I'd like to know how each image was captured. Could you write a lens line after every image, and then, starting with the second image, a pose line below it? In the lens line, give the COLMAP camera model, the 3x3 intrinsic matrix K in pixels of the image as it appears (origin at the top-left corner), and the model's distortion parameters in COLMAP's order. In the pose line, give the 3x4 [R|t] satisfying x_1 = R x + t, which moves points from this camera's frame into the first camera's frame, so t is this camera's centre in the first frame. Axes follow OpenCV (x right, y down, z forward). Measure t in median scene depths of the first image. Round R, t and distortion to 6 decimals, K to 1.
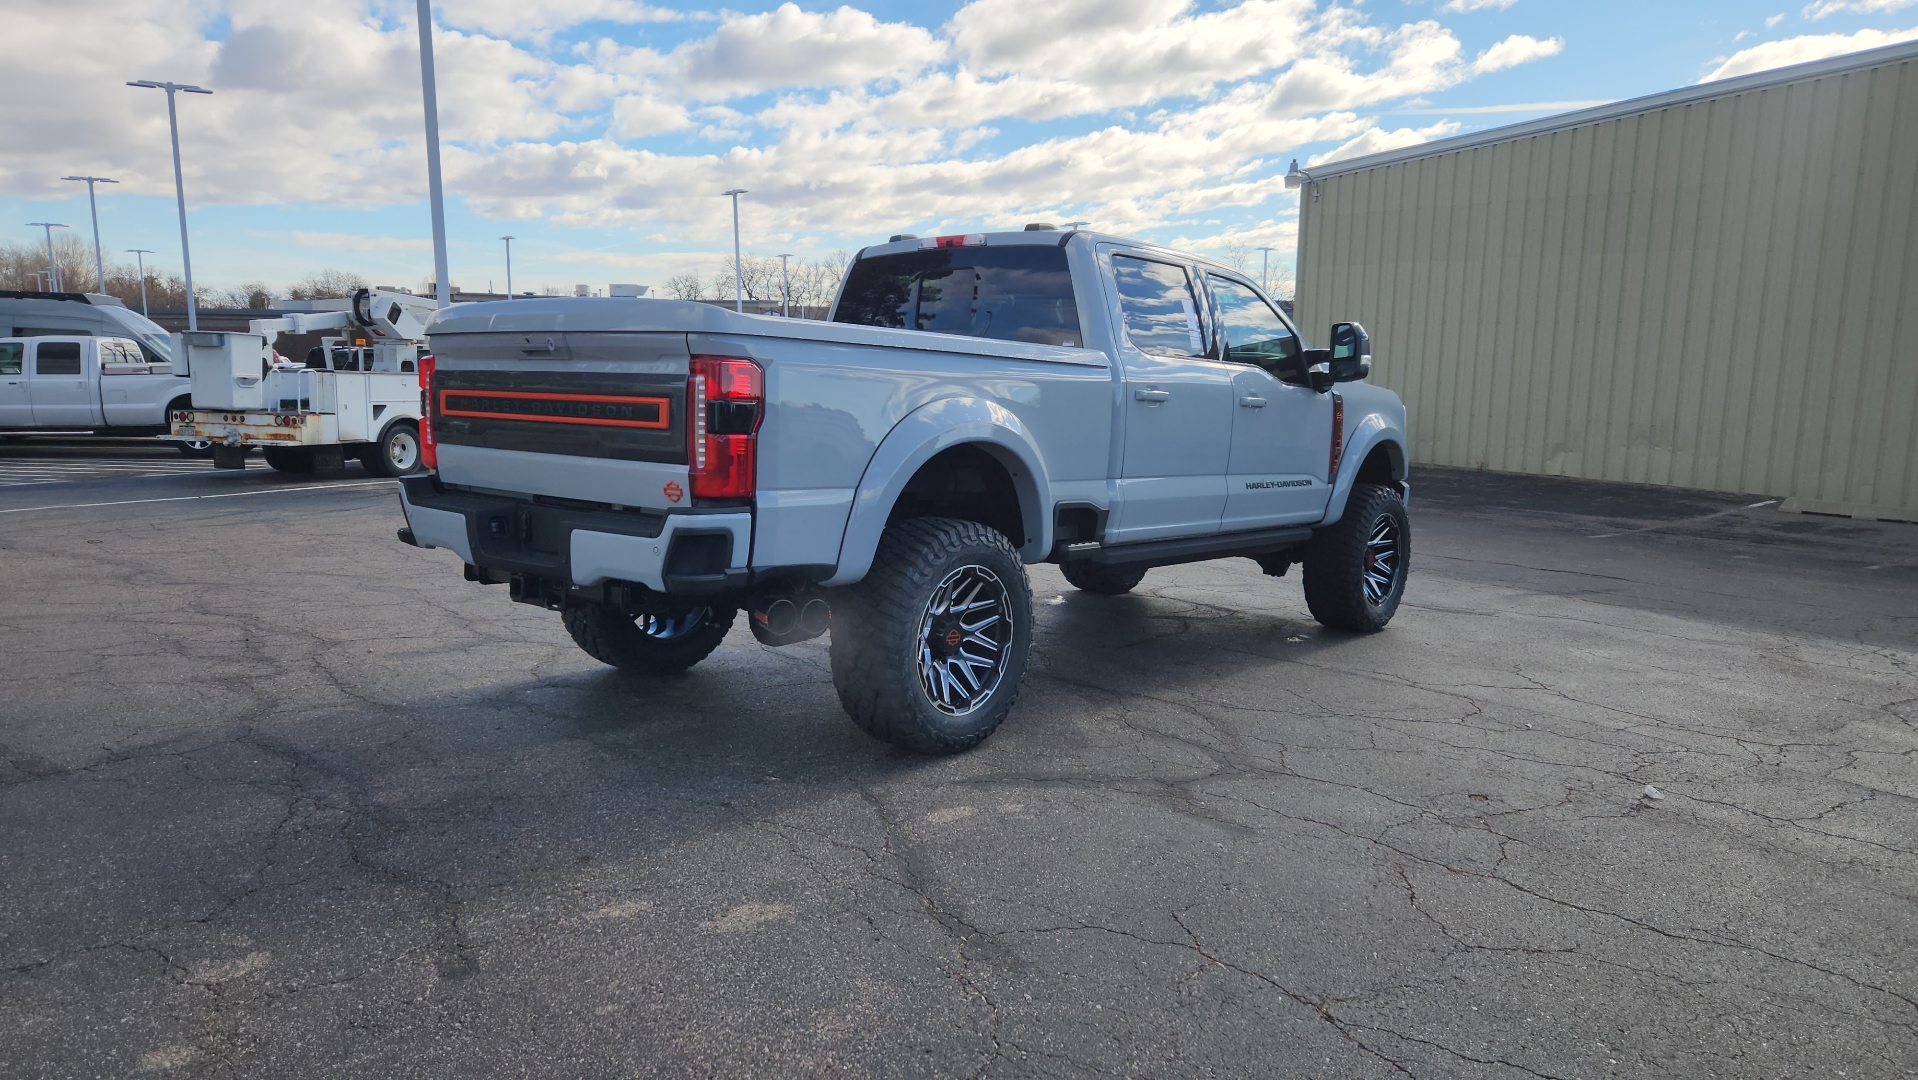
lens RADIAL K [[1272.6, 0, 961.1], [0, 1272.6, 571.0], [0, 0, 1]] dist [0.077328, -0.060467]
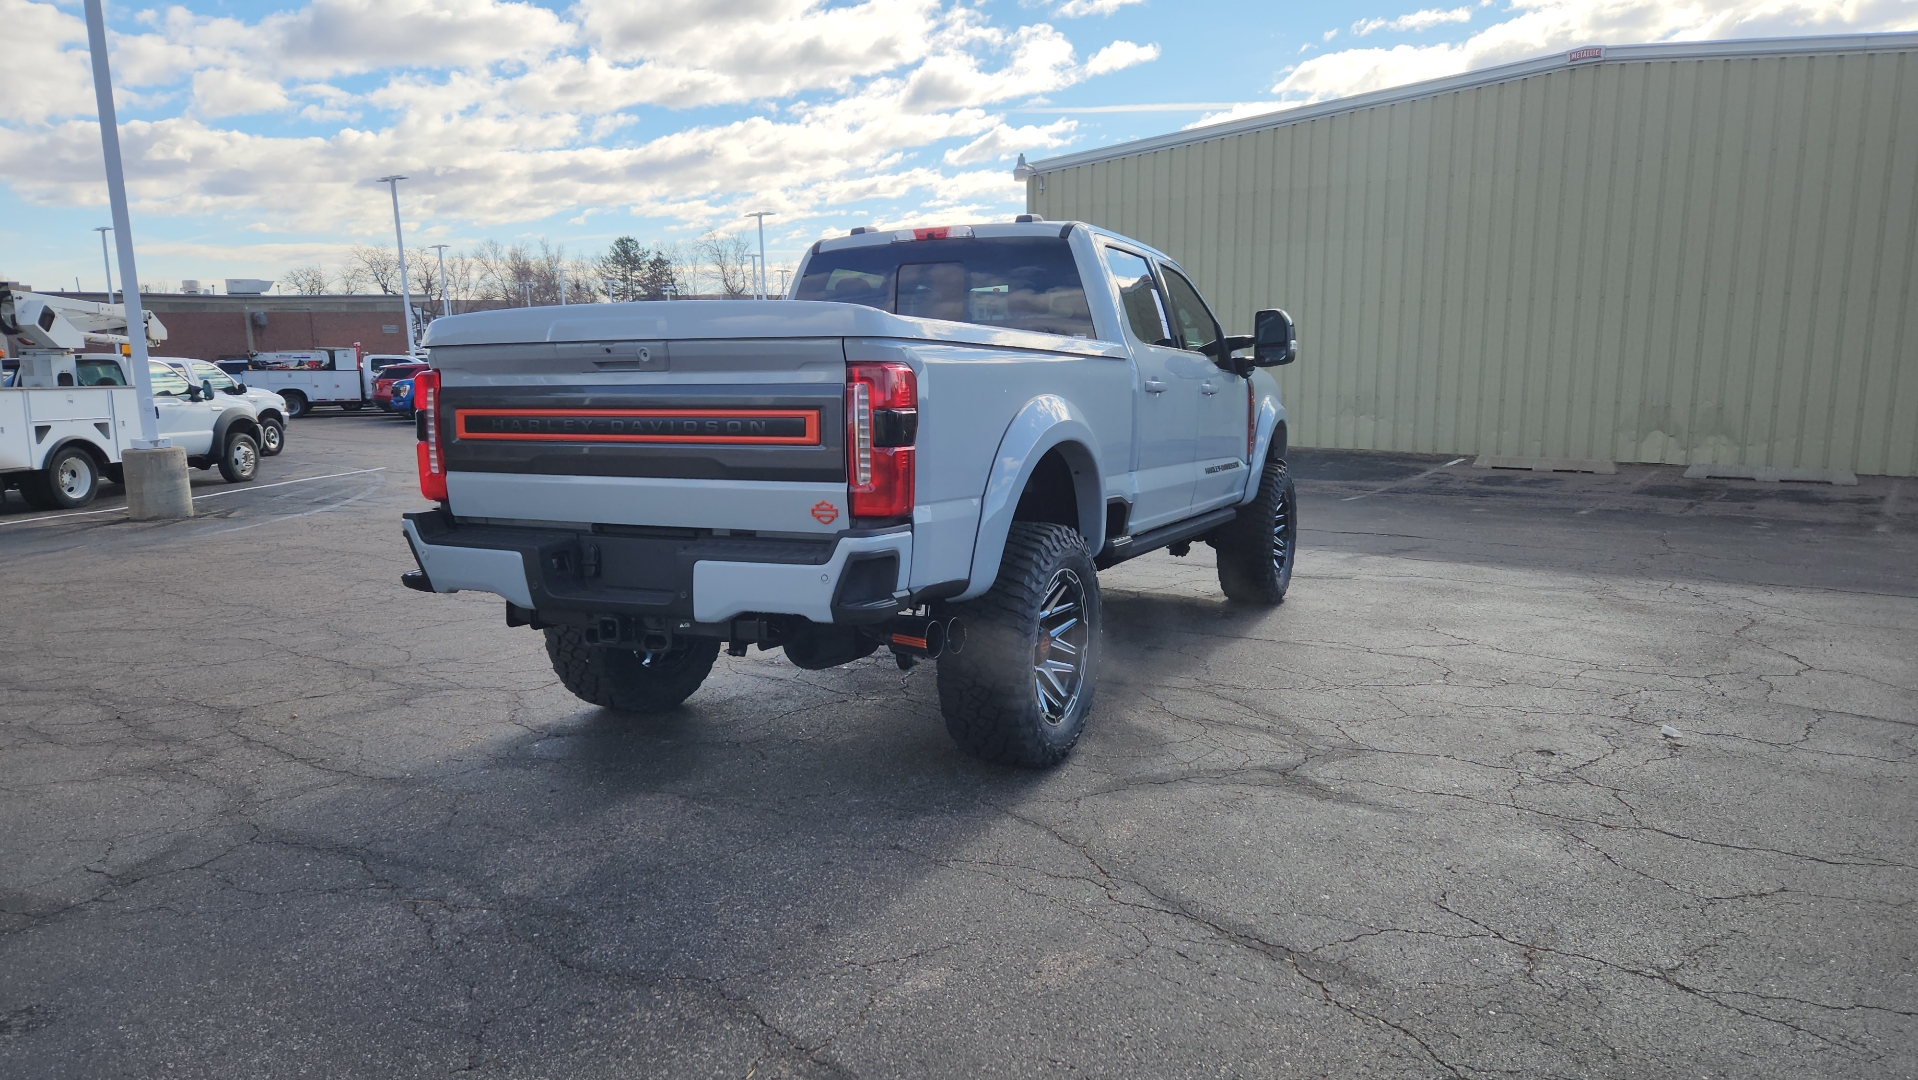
lens RADIAL K [[1259.3, 0, 949.8], [0, 1259.3, 567.2], [0, 0, 1]] dist [0.074376, -0.053590]
pose [[0.968134, -0.070278, 0.240370, -0.269528], [0.068581, 0.997526, 0.015429, -0.023346], [-0.240859, 0.001547, 0.970559, 0.079874]]
